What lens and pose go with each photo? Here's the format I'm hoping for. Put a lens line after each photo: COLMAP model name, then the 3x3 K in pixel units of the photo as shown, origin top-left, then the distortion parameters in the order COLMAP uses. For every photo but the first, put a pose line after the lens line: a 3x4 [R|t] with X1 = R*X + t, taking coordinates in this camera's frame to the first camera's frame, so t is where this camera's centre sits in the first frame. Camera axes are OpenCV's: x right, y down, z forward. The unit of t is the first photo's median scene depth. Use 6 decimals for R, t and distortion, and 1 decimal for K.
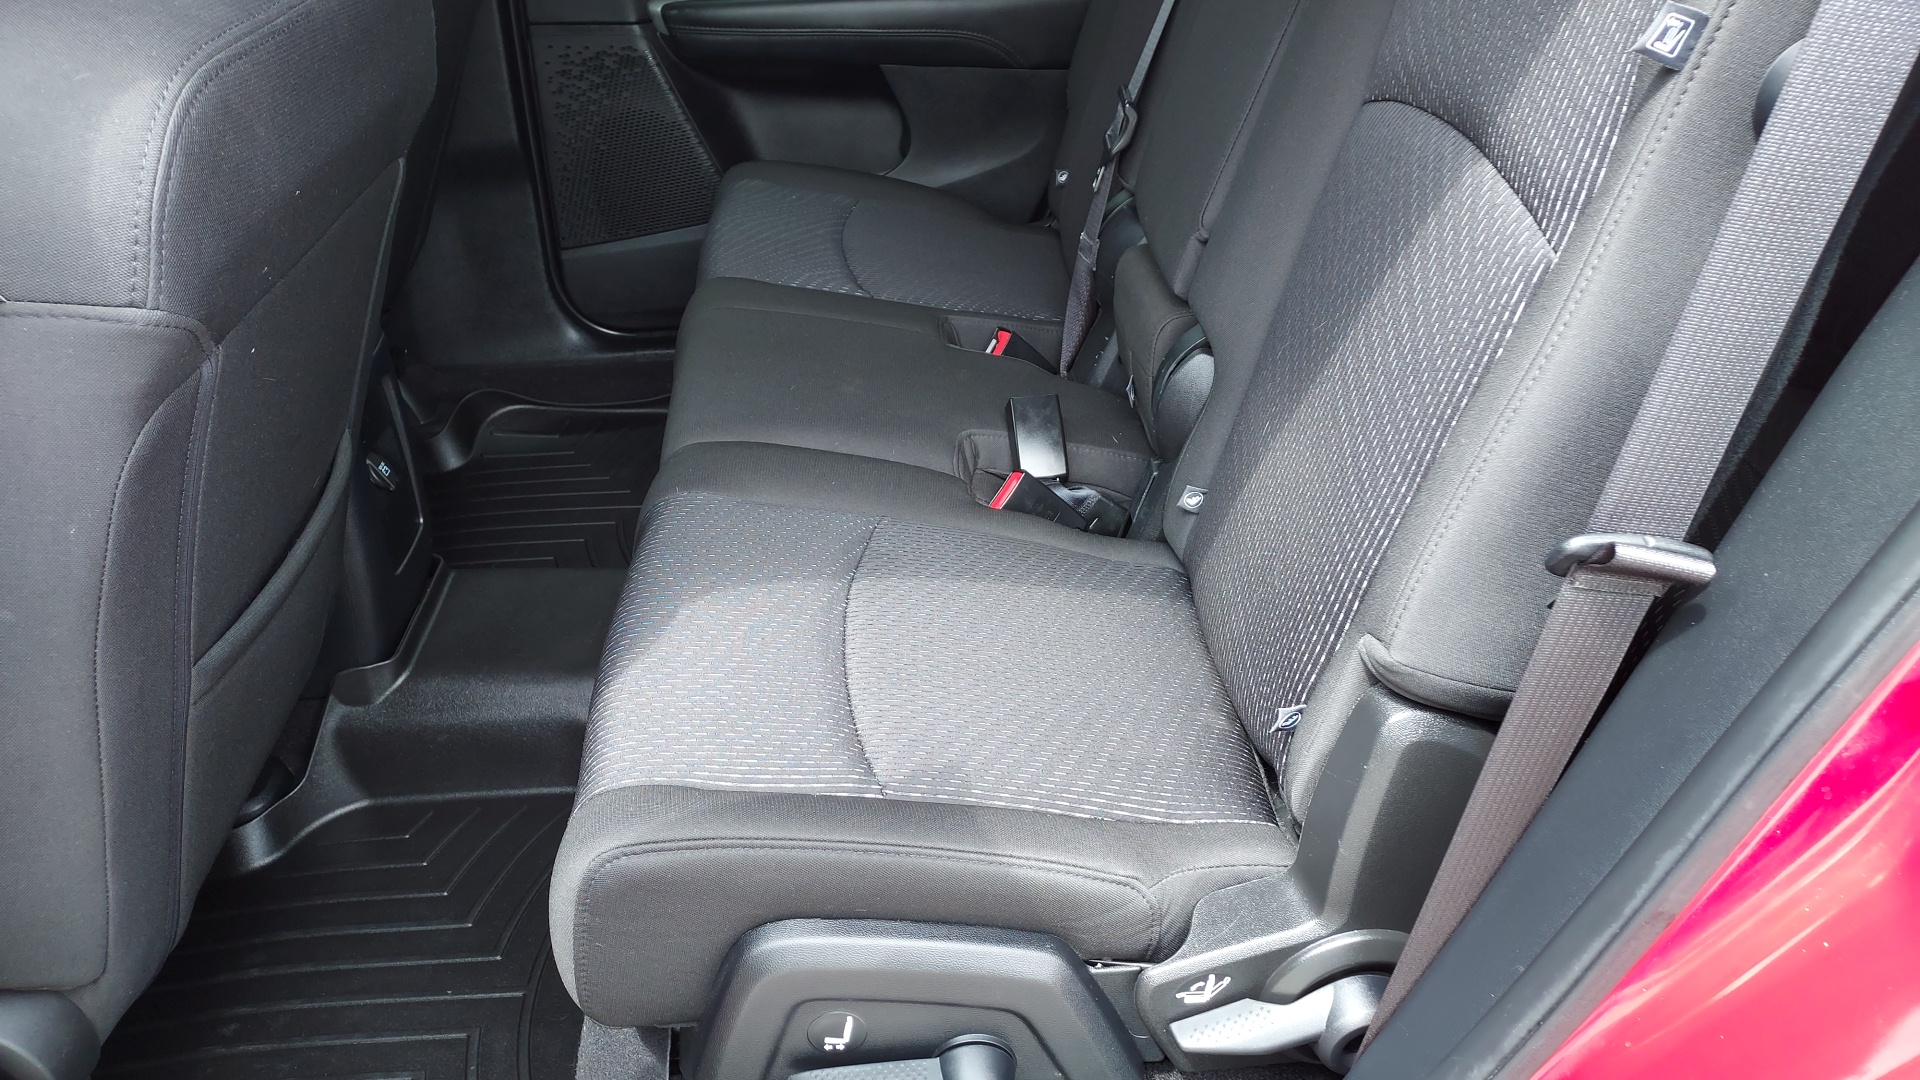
lens RADIAL K [[1359.3, 0, 960.0], [0, 1359.3, 540.0], [0, 0, 1]] dist [0.012191, 0.012153]
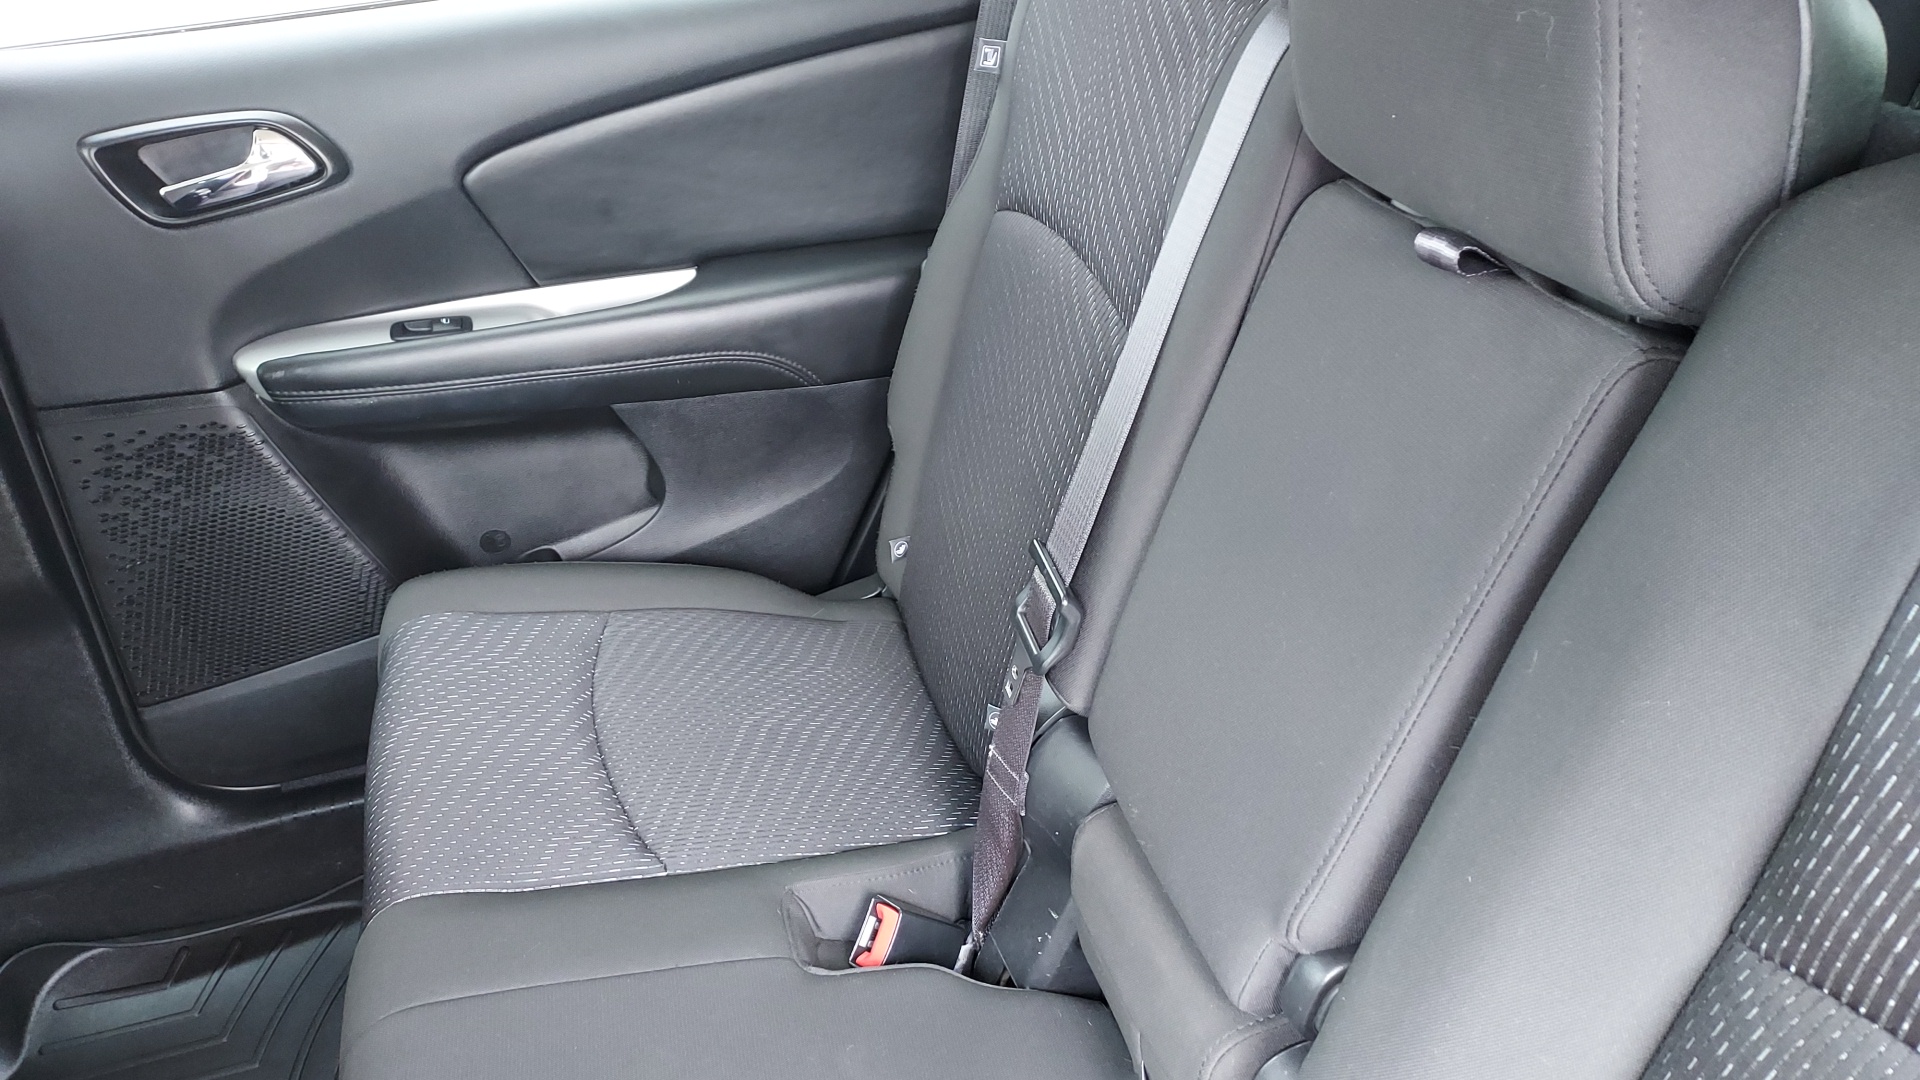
lens RADIAL K [[1394.9, 0, 960.0], [0, 1394.9, 540.0], [0, 0, 1]] dist [0.009459, 0.002192]
pose [[0.975663, -0.119524, 0.183834, -0.024382], [0.126572, 0.991588, -0.027052, -0.238015], [-0.179054, 0.049662, 0.982585, 0.278568]]
